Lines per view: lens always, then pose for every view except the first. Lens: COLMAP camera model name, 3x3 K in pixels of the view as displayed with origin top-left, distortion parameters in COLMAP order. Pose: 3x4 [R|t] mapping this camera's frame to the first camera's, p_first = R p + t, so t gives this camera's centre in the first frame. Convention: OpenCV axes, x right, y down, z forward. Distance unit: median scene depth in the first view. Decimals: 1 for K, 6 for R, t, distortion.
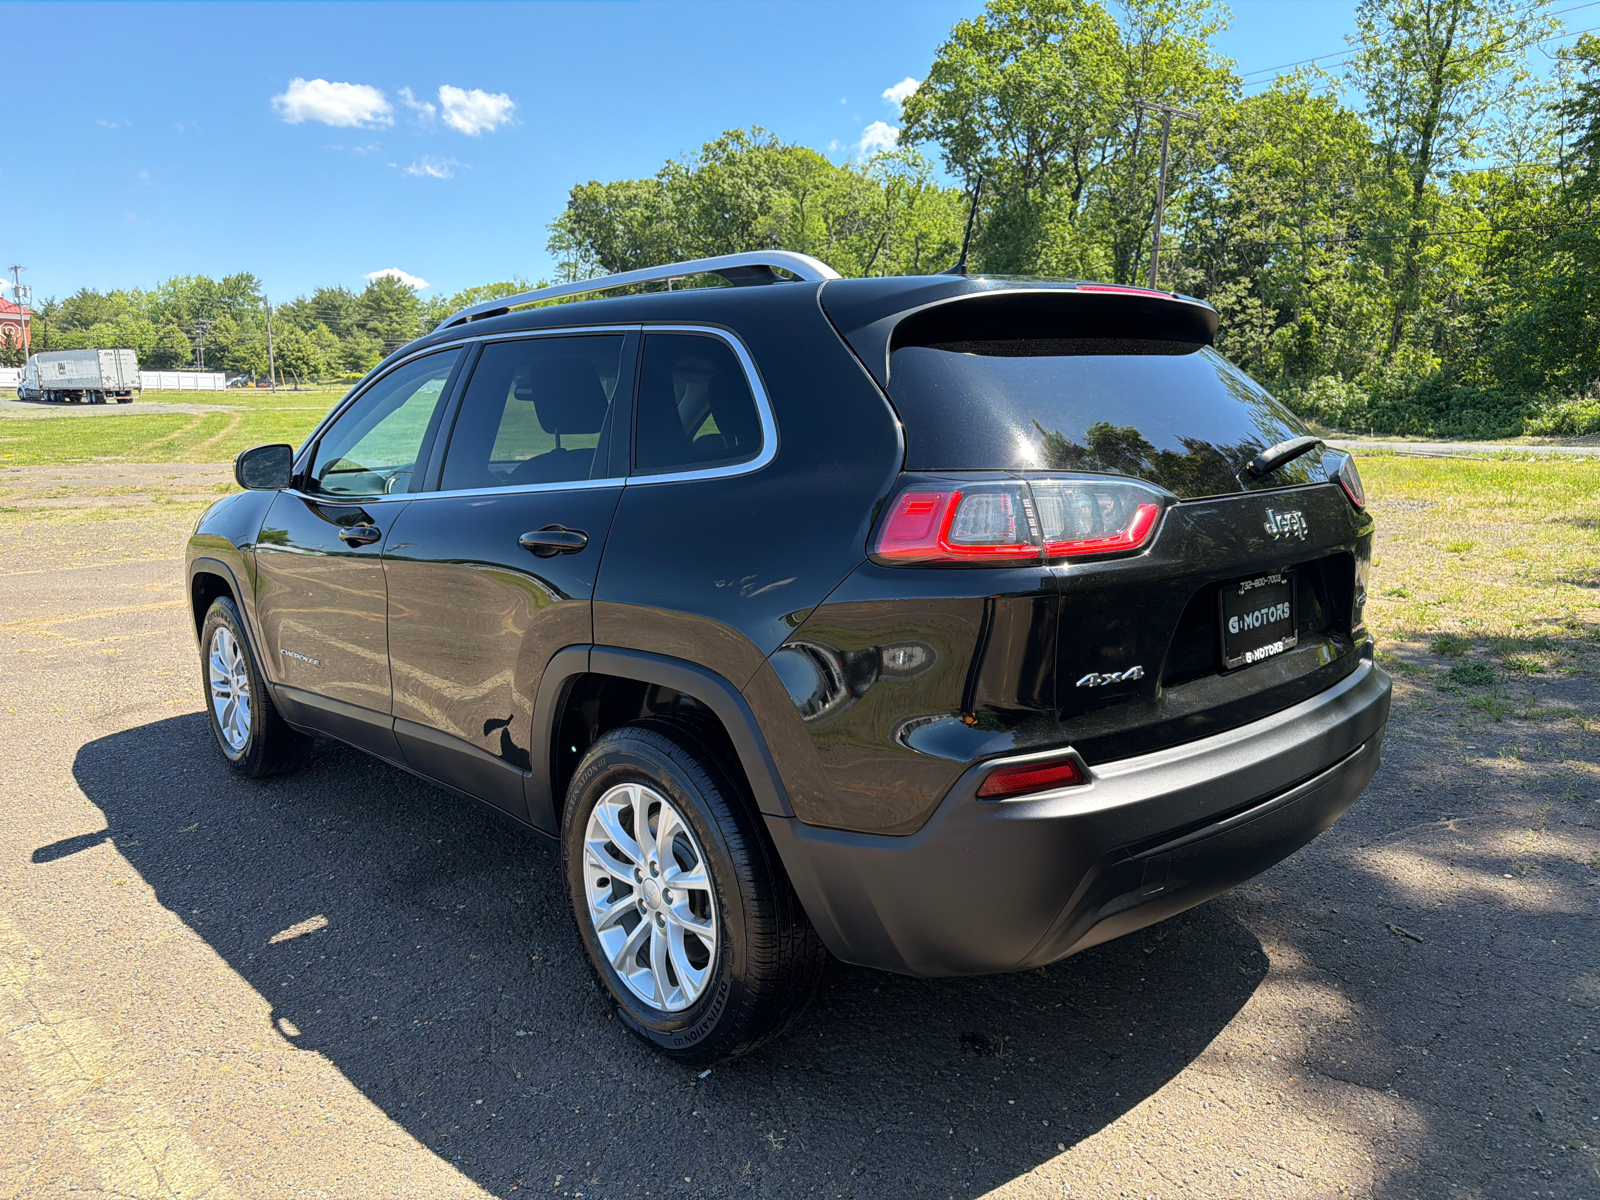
lens RADIAL K [[1151.3, 0, 802.0], [0, 1151.3, 603.5], [0, 0, 1]] dist [0.032331, -0.037952]
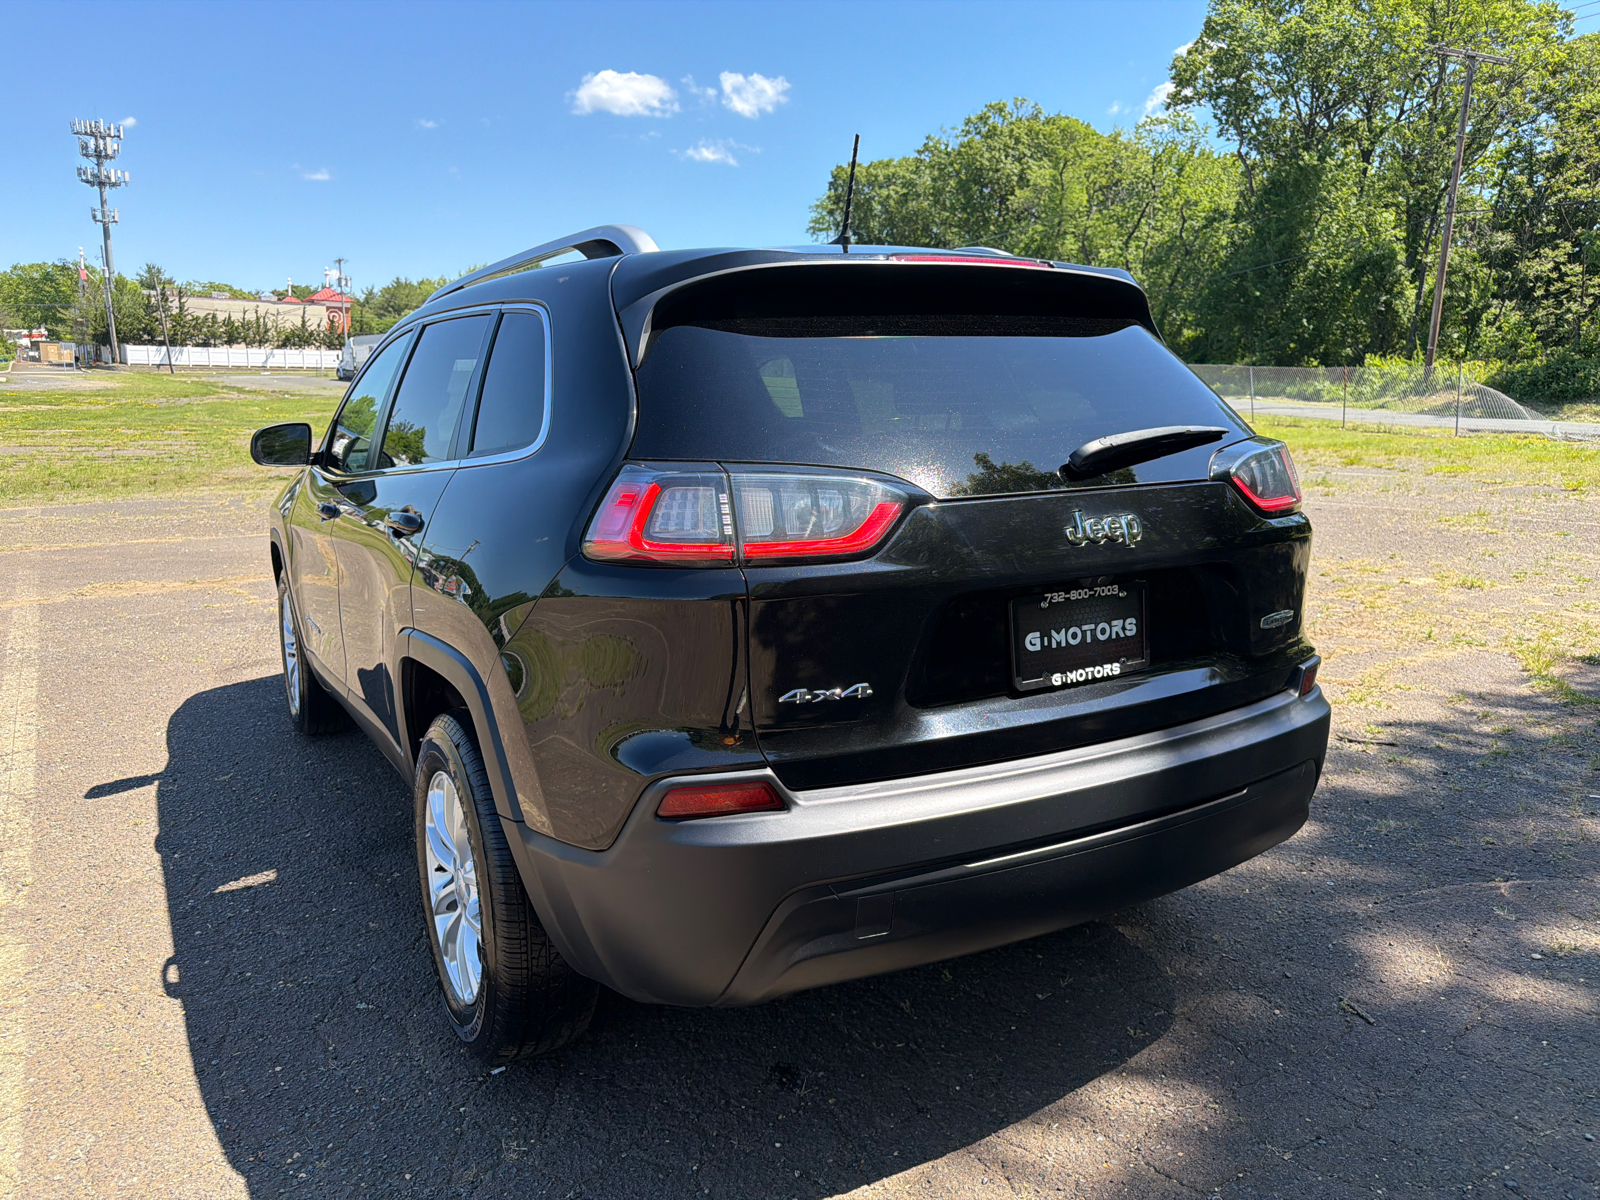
lens RADIAL K [[1159.0, 0, 799.0], [0, 1159.0, 598.2], [0, 0, 1]] dist [0.019927, -0.025550]
pose [[0.974859, 0.042038, -0.218821, 0.016016], [-0.039398, 0.999089, 0.016414, -0.000894], [0.219312, -0.007380, 0.975627, 0.004178]]
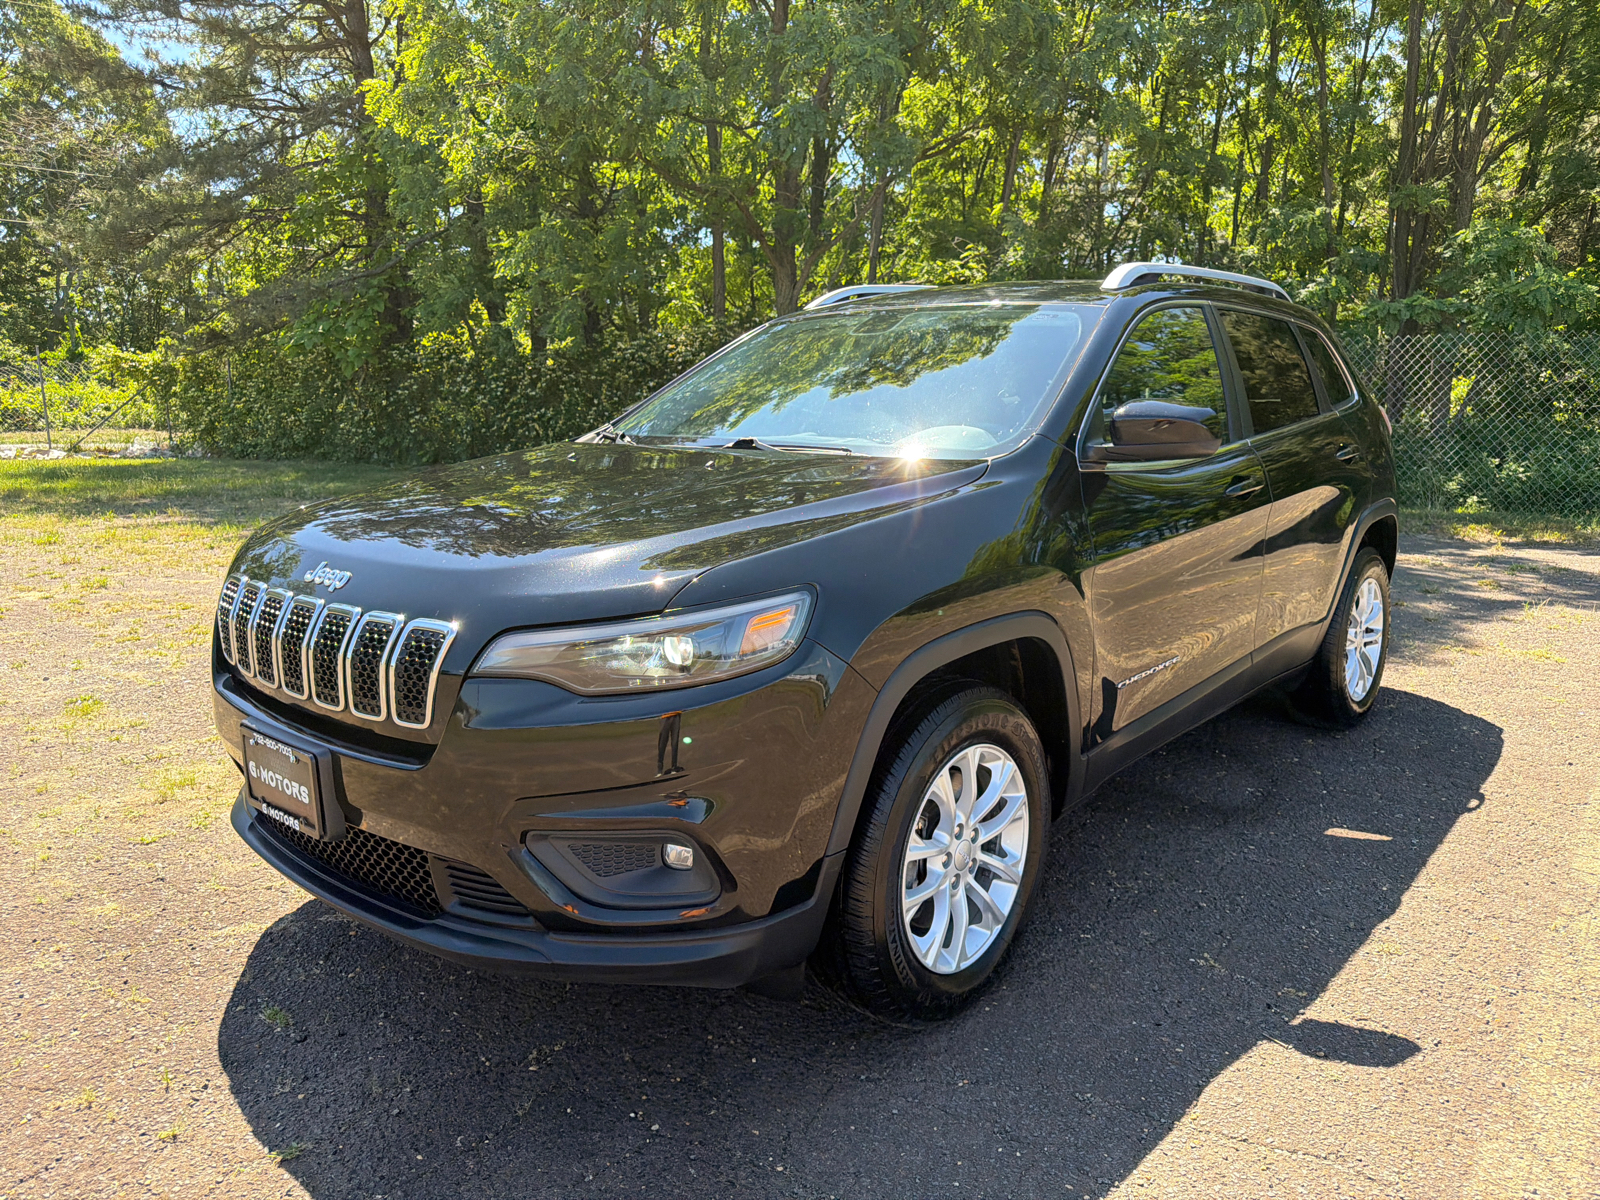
lens RADIAL K [[1151.3, 0, 802.0], [0, 1151.3, 603.5], [0, 0, 1]] dist [0.032331, -0.037952]
pose [[-0.125230, -0.160782, 0.979013, -0.083335], [0.161361, 0.970342, 0.179998, -0.012663], [-0.978918, 0.180515, -0.095572, 0.092887]]
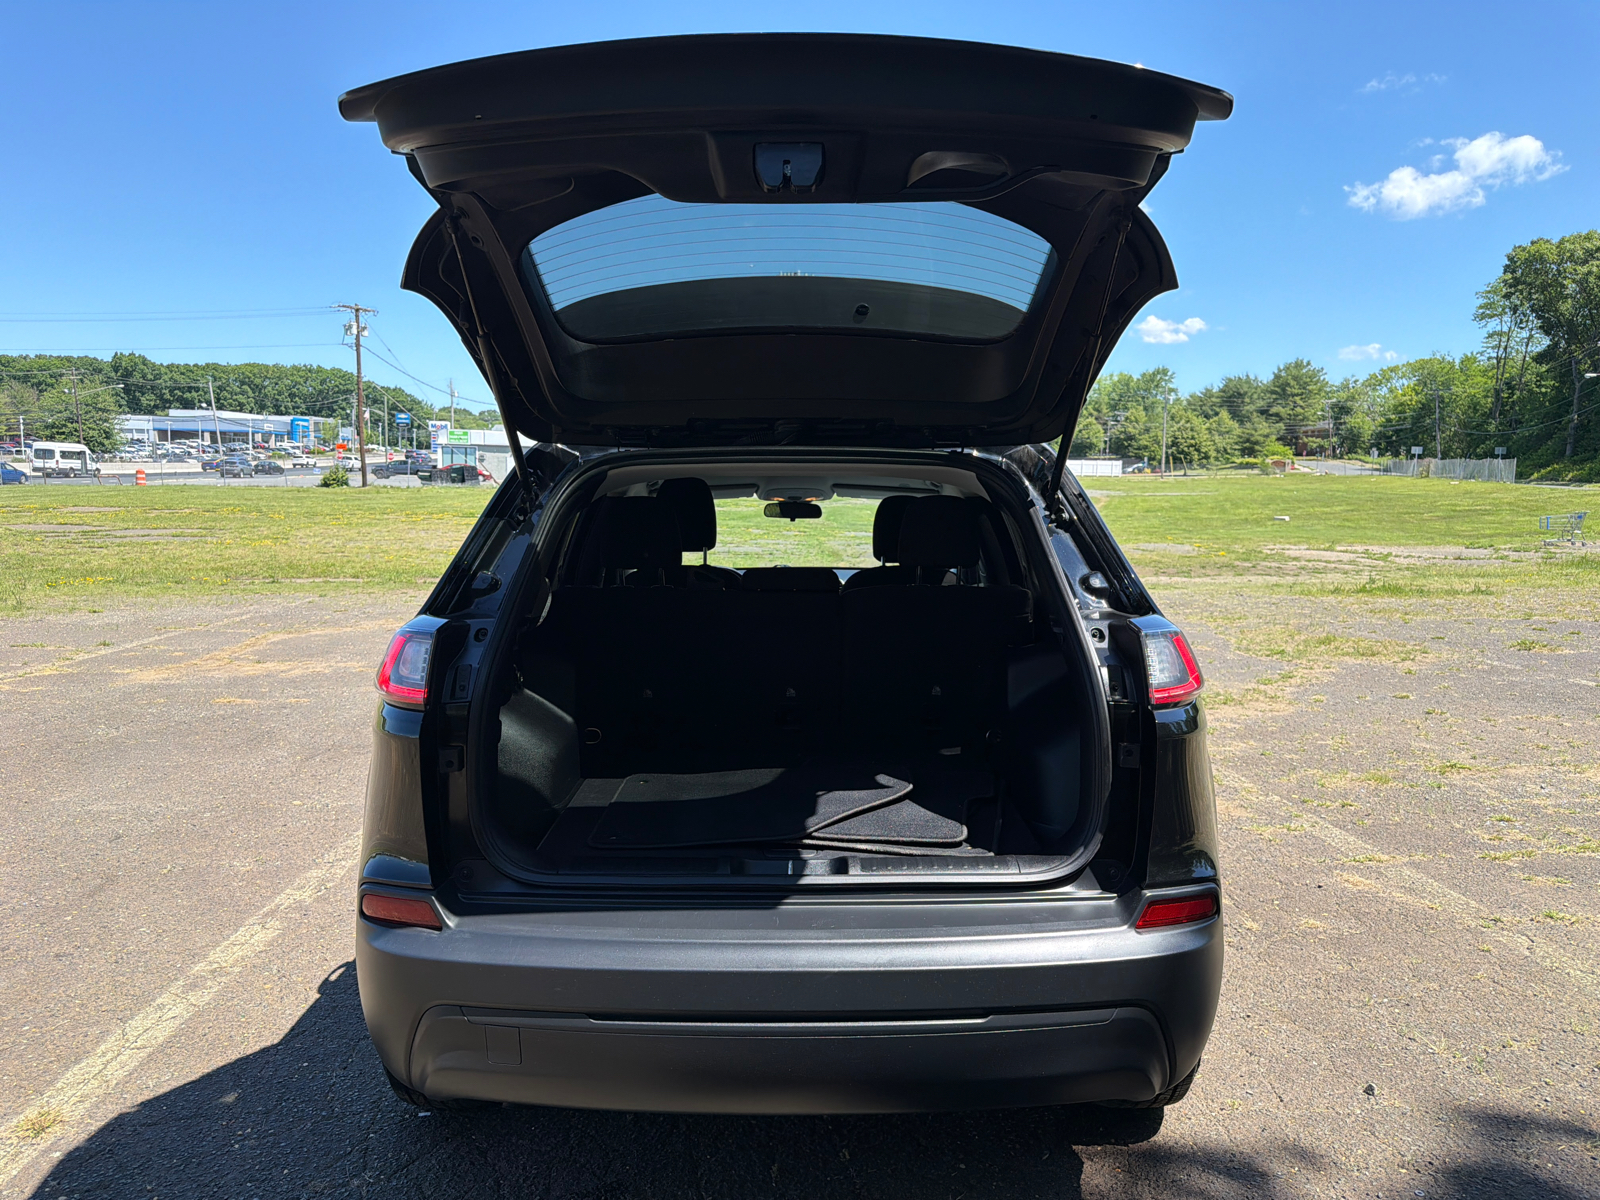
lens RADIAL K [[1160.8, 0, 806.1], [0, 1160.8, 595.6], [0, 0, 1]] dist [0.032744, -0.022771]
pose [[0.736395, 0.071517, -0.672762, 0.041421], [-0.123877, 0.991839, -0.030158, -0.005187], [0.665114, 0.105548, 0.739244, 0.014795]]
